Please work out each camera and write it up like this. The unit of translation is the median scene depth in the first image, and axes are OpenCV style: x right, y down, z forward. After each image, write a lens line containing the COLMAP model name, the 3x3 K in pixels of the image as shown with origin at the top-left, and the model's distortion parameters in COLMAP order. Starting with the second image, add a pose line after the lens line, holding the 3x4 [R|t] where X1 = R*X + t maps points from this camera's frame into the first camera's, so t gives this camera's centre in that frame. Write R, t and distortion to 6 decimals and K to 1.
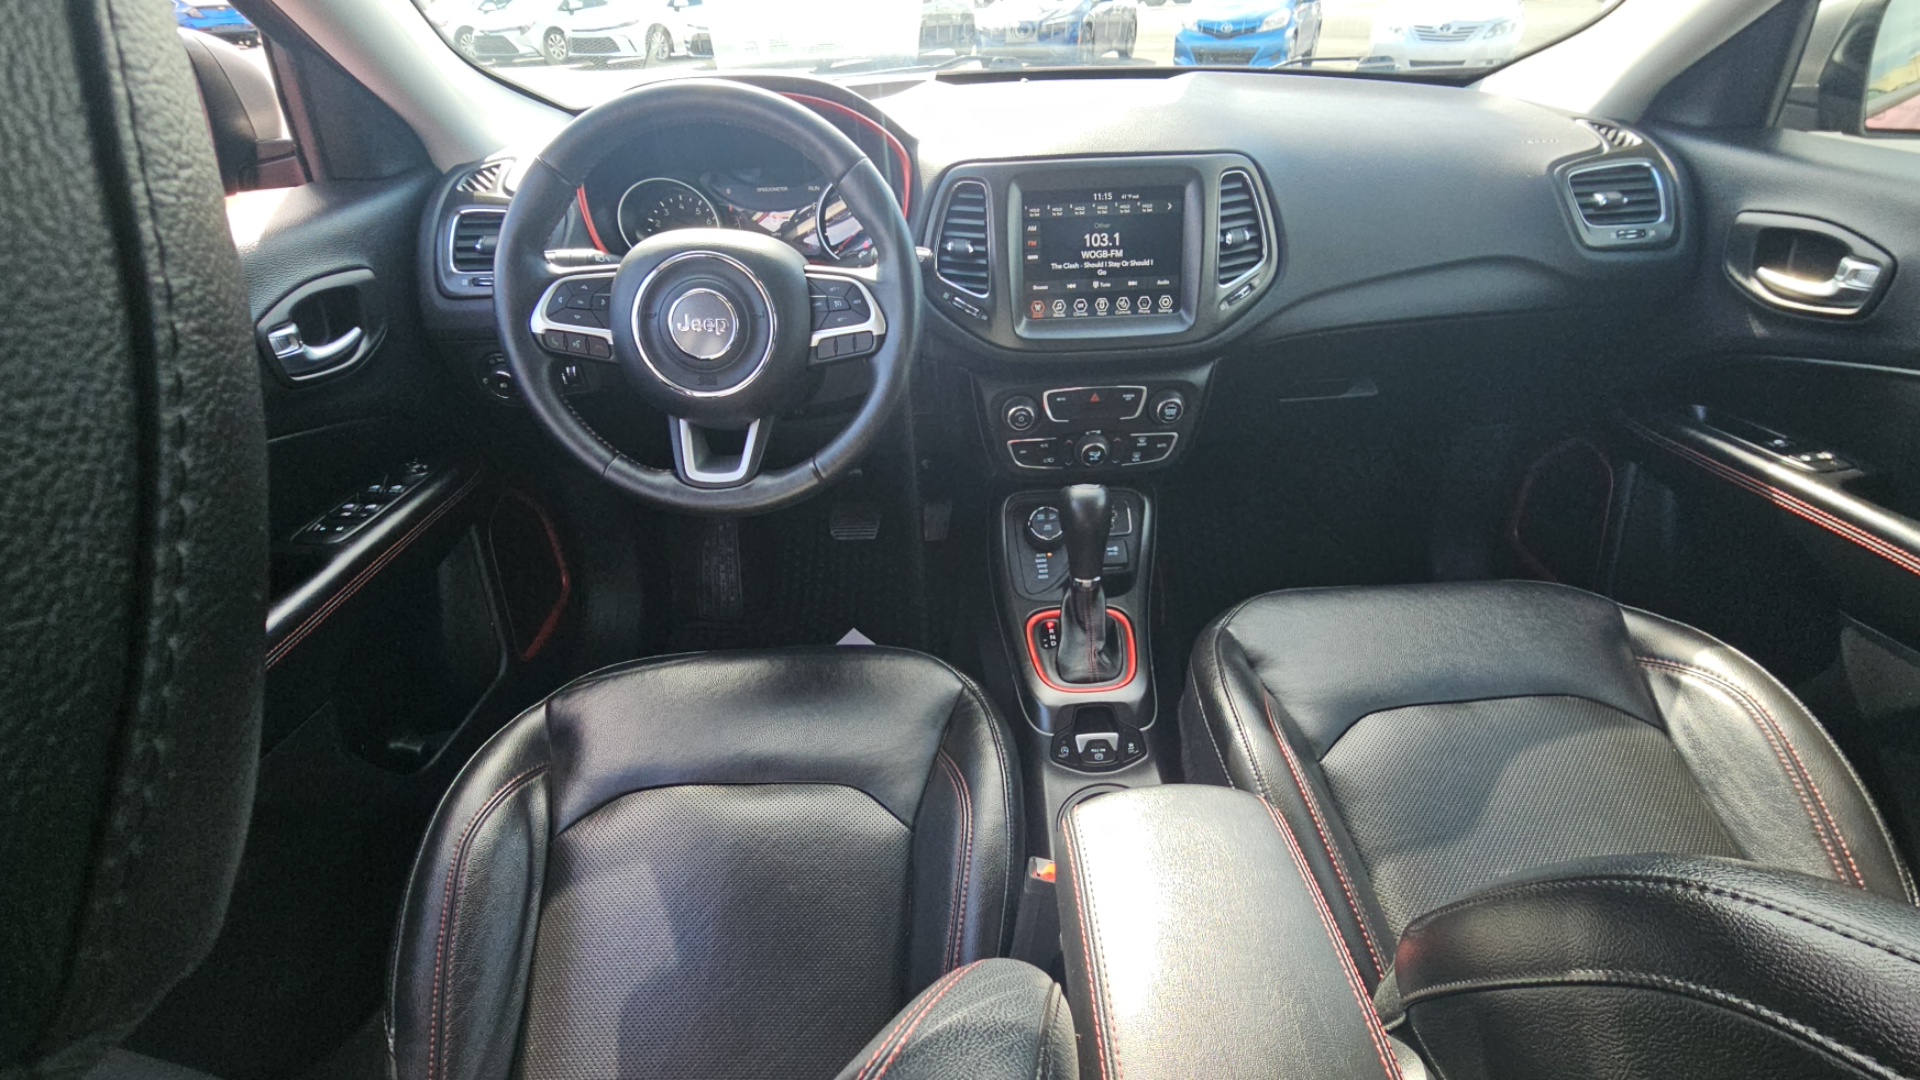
lens RADIAL K [[850.6, 0, 981.5], [0, 850.6, 545.2], [0, 0, 1]] dist [0.005719, -0.003873]
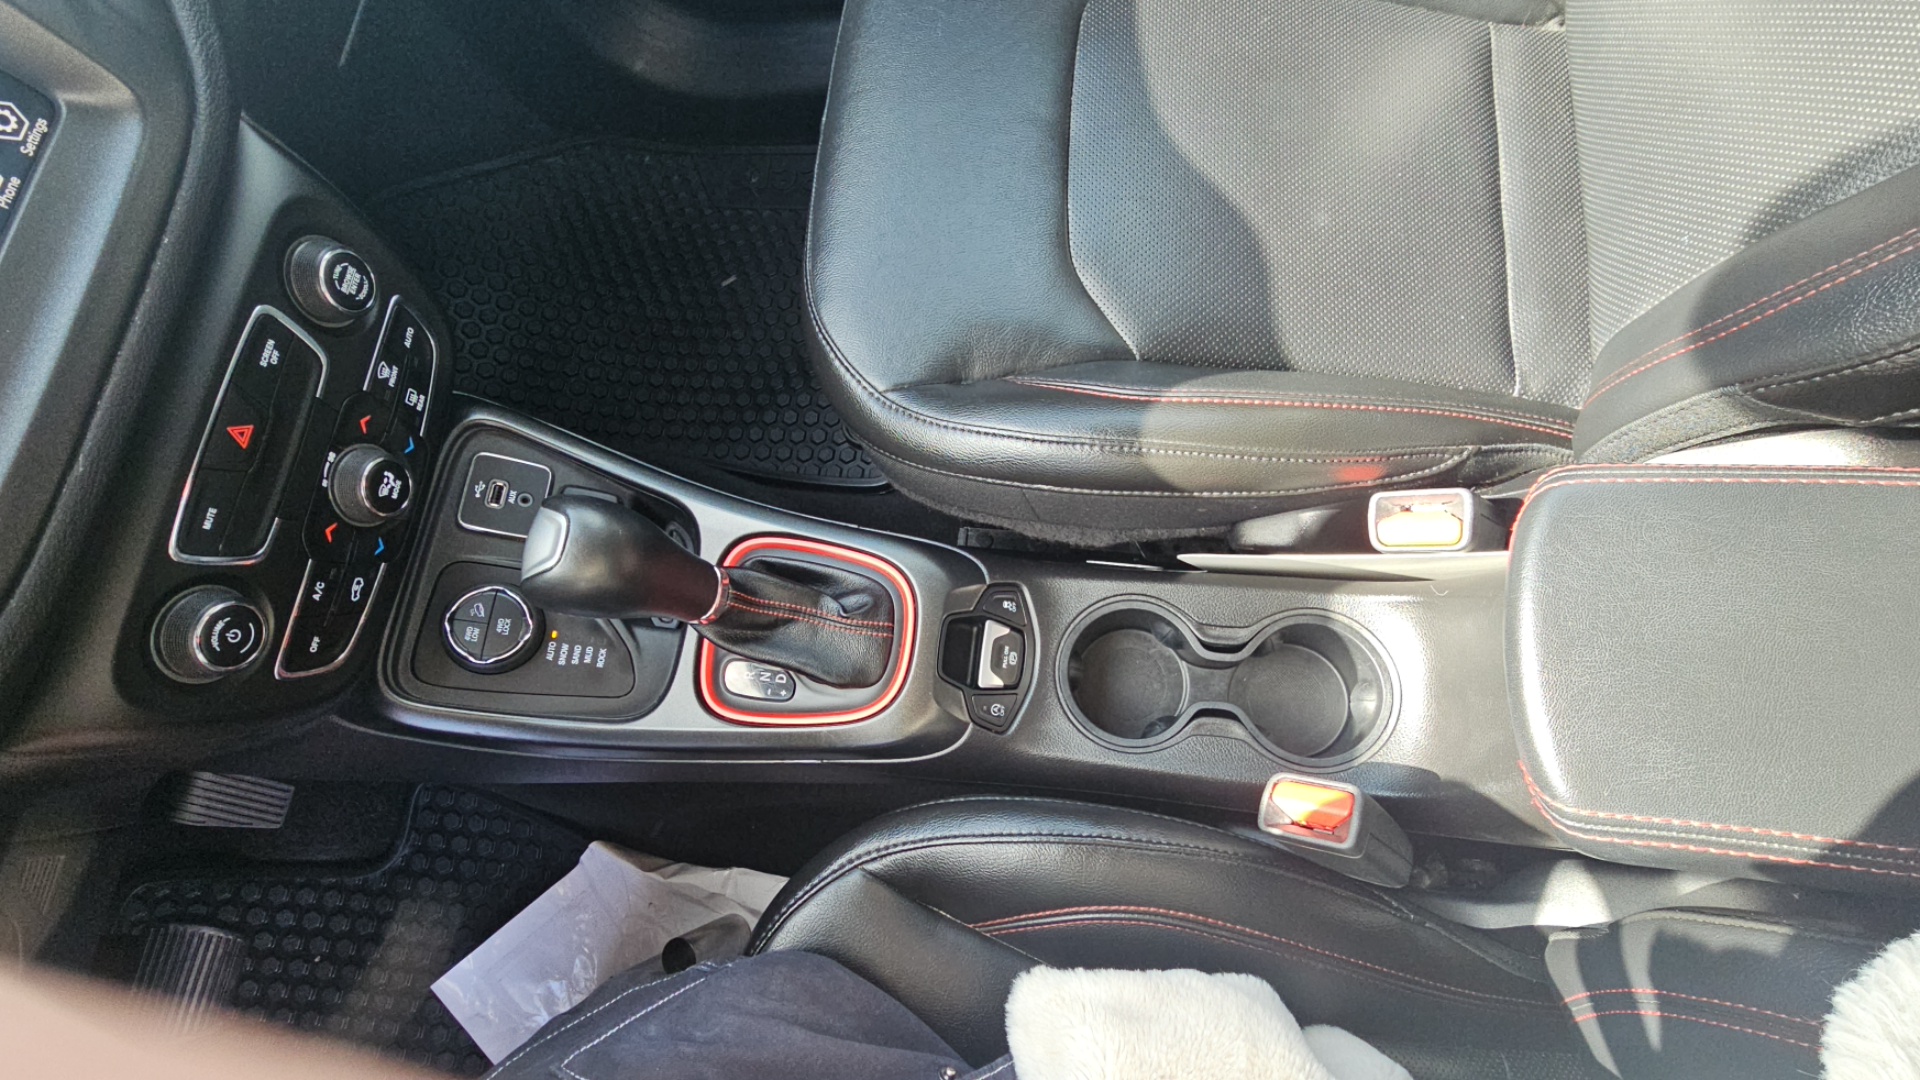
lens RADIAL K [[857.5, 0, 981.5], [0, 857.5, 545.1], [0, 0, 1]] dist [0.006884, -0.004160]
pose [[0.161785, -0.949063, 0.270378, 0.038930], [0.656859, 0.308040, 0.688221, -0.224647], [-0.736453, 0.066256, 0.673237, 0.547337]]
